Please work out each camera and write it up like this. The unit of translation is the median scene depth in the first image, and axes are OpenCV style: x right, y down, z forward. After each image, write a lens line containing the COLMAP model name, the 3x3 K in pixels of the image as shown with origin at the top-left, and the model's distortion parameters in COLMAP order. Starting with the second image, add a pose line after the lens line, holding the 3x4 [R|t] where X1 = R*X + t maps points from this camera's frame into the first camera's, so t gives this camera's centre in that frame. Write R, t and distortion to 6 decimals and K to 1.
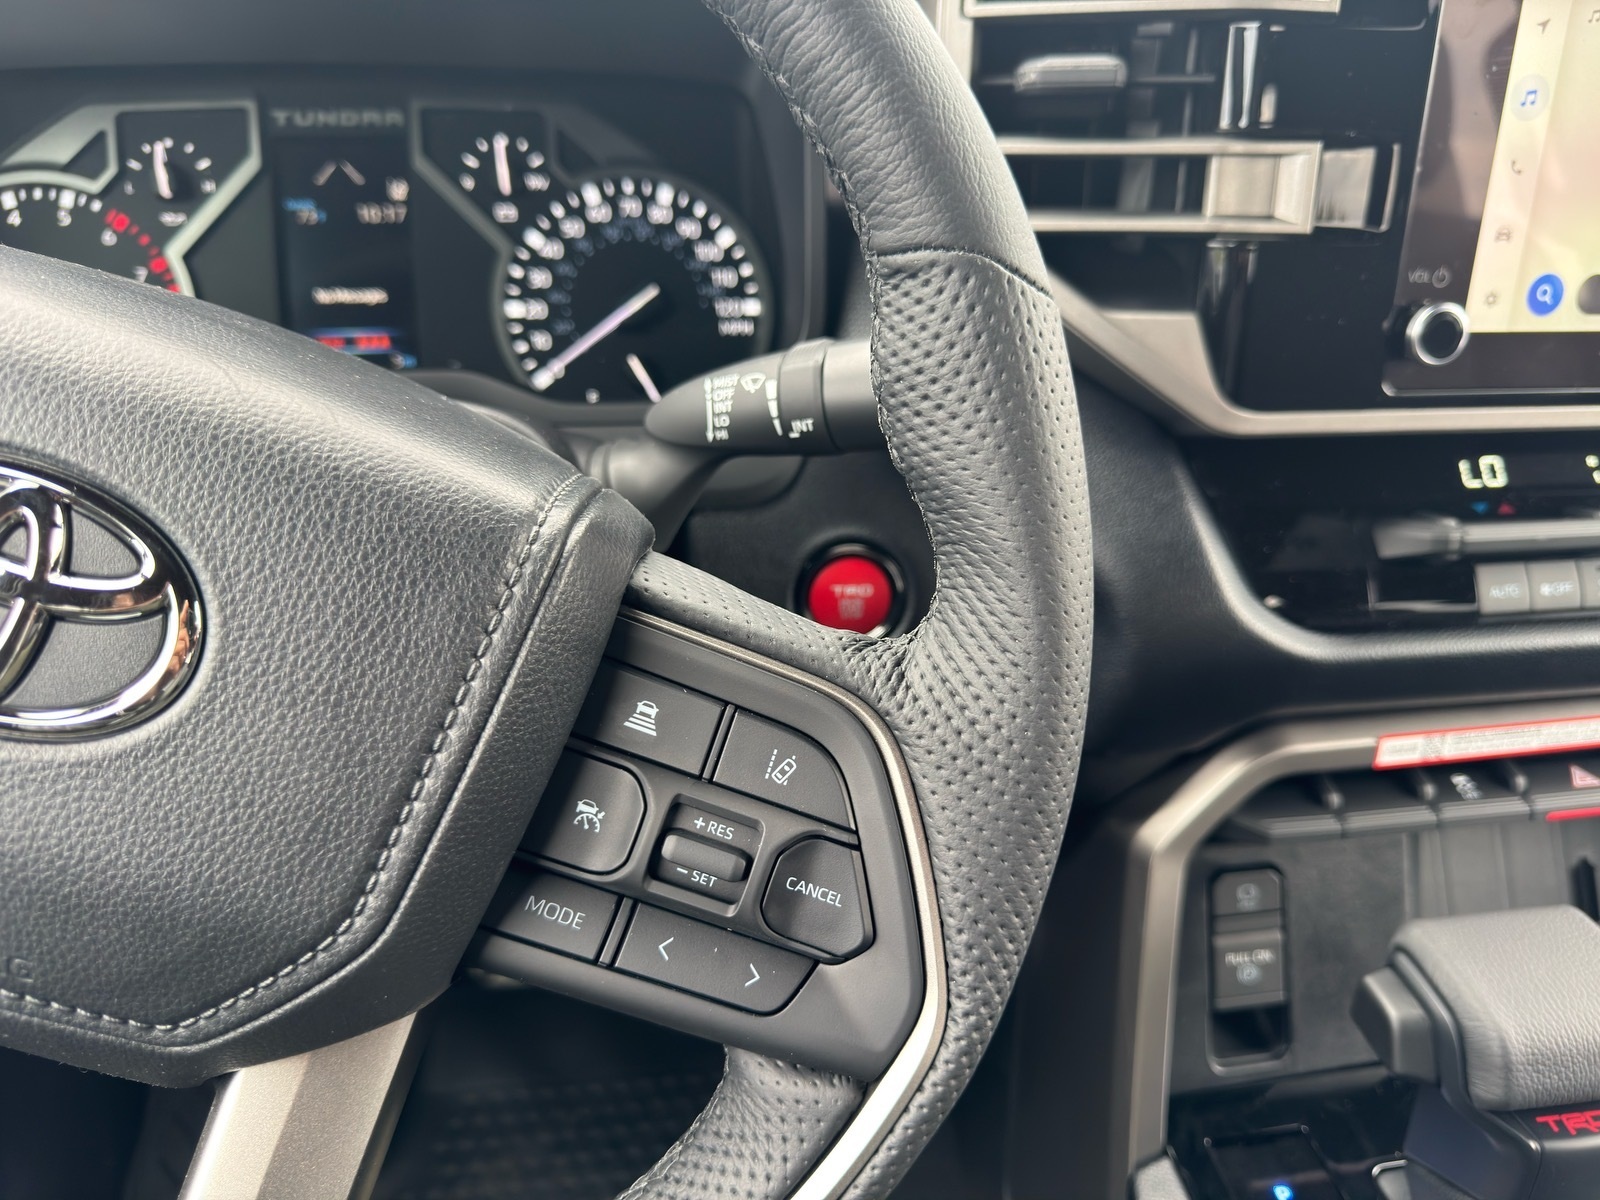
lens RADIAL K [[1146.6, 0, 727.0], [0, 1146.6, 605.1], [0, 0, 1]] dist [0.110967, -0.252261]
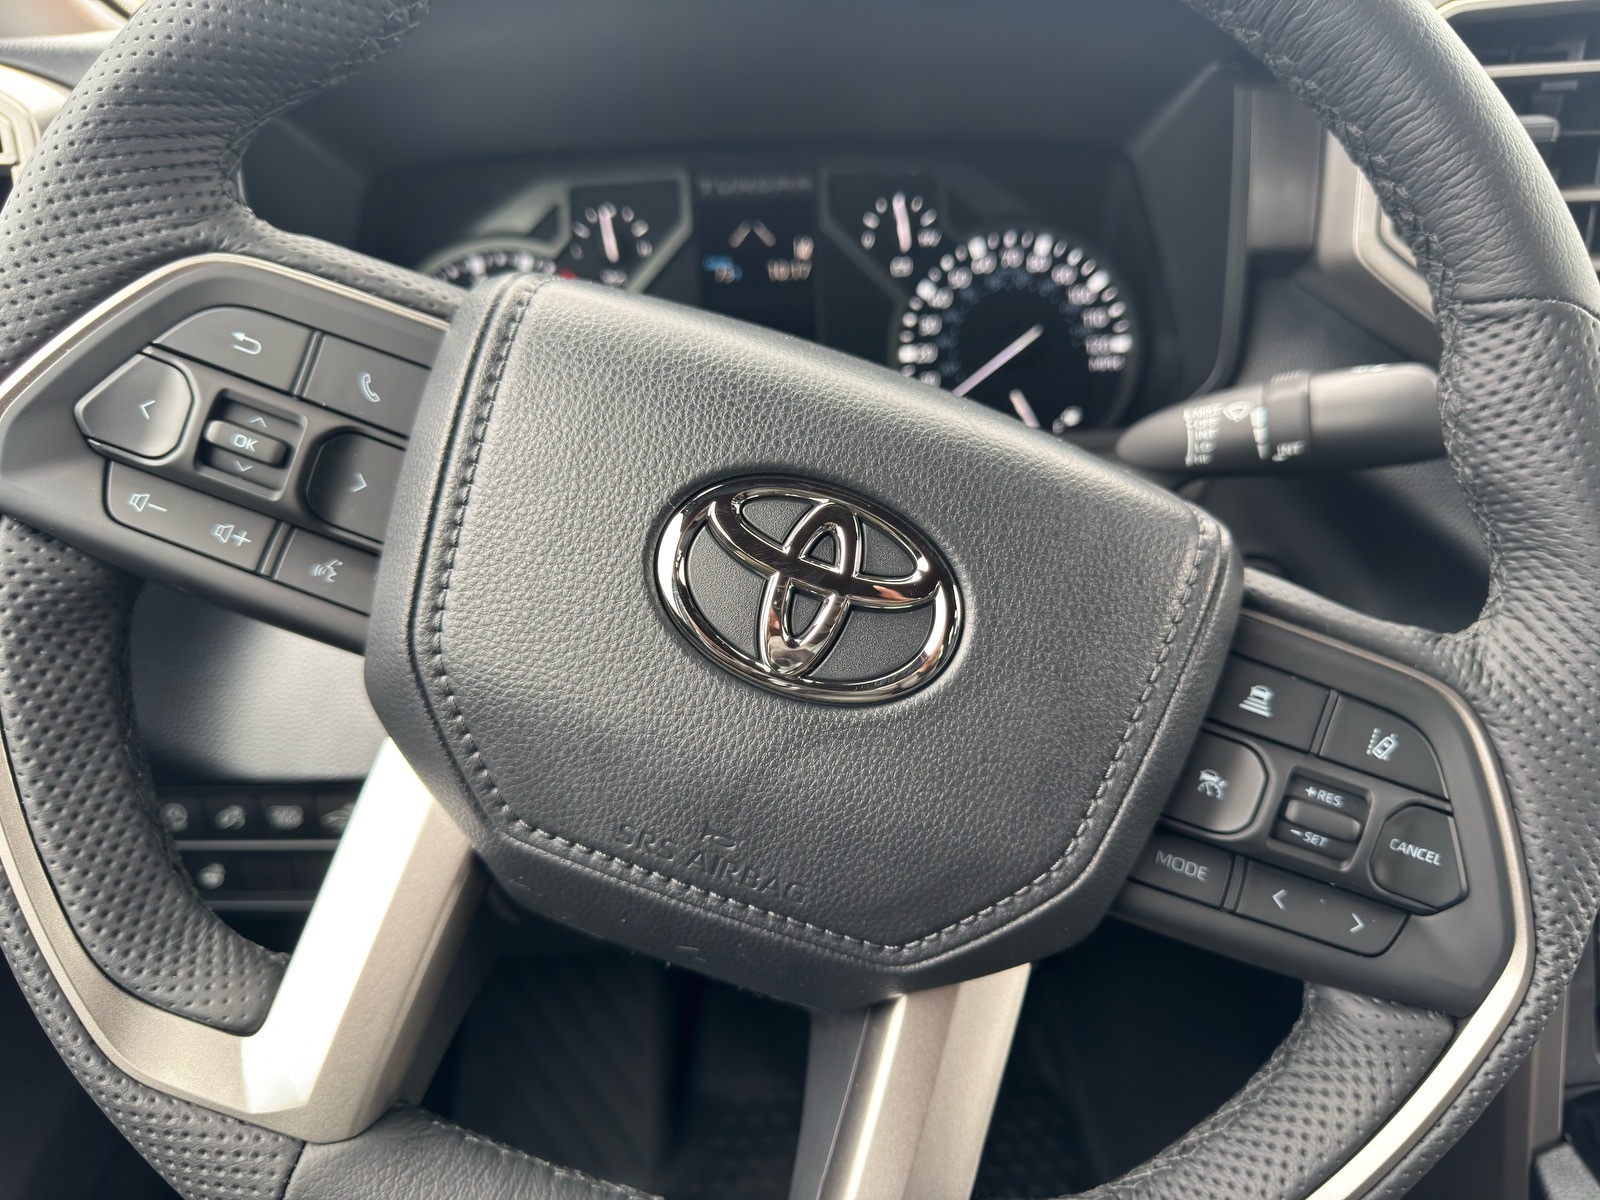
lens RADIAL K [[1133.1, 0, 800.0], [0, 1133.1, 600.0], [0, 0, 1]] dist [-0.001243, -0.034062]
pose [[0.994449, -0.001938, -0.105204, -0.422275], [-0.001246, 0.999543, -0.030188, 0.032604], [0.105214, 0.030152, 0.993992, -0.194110]]
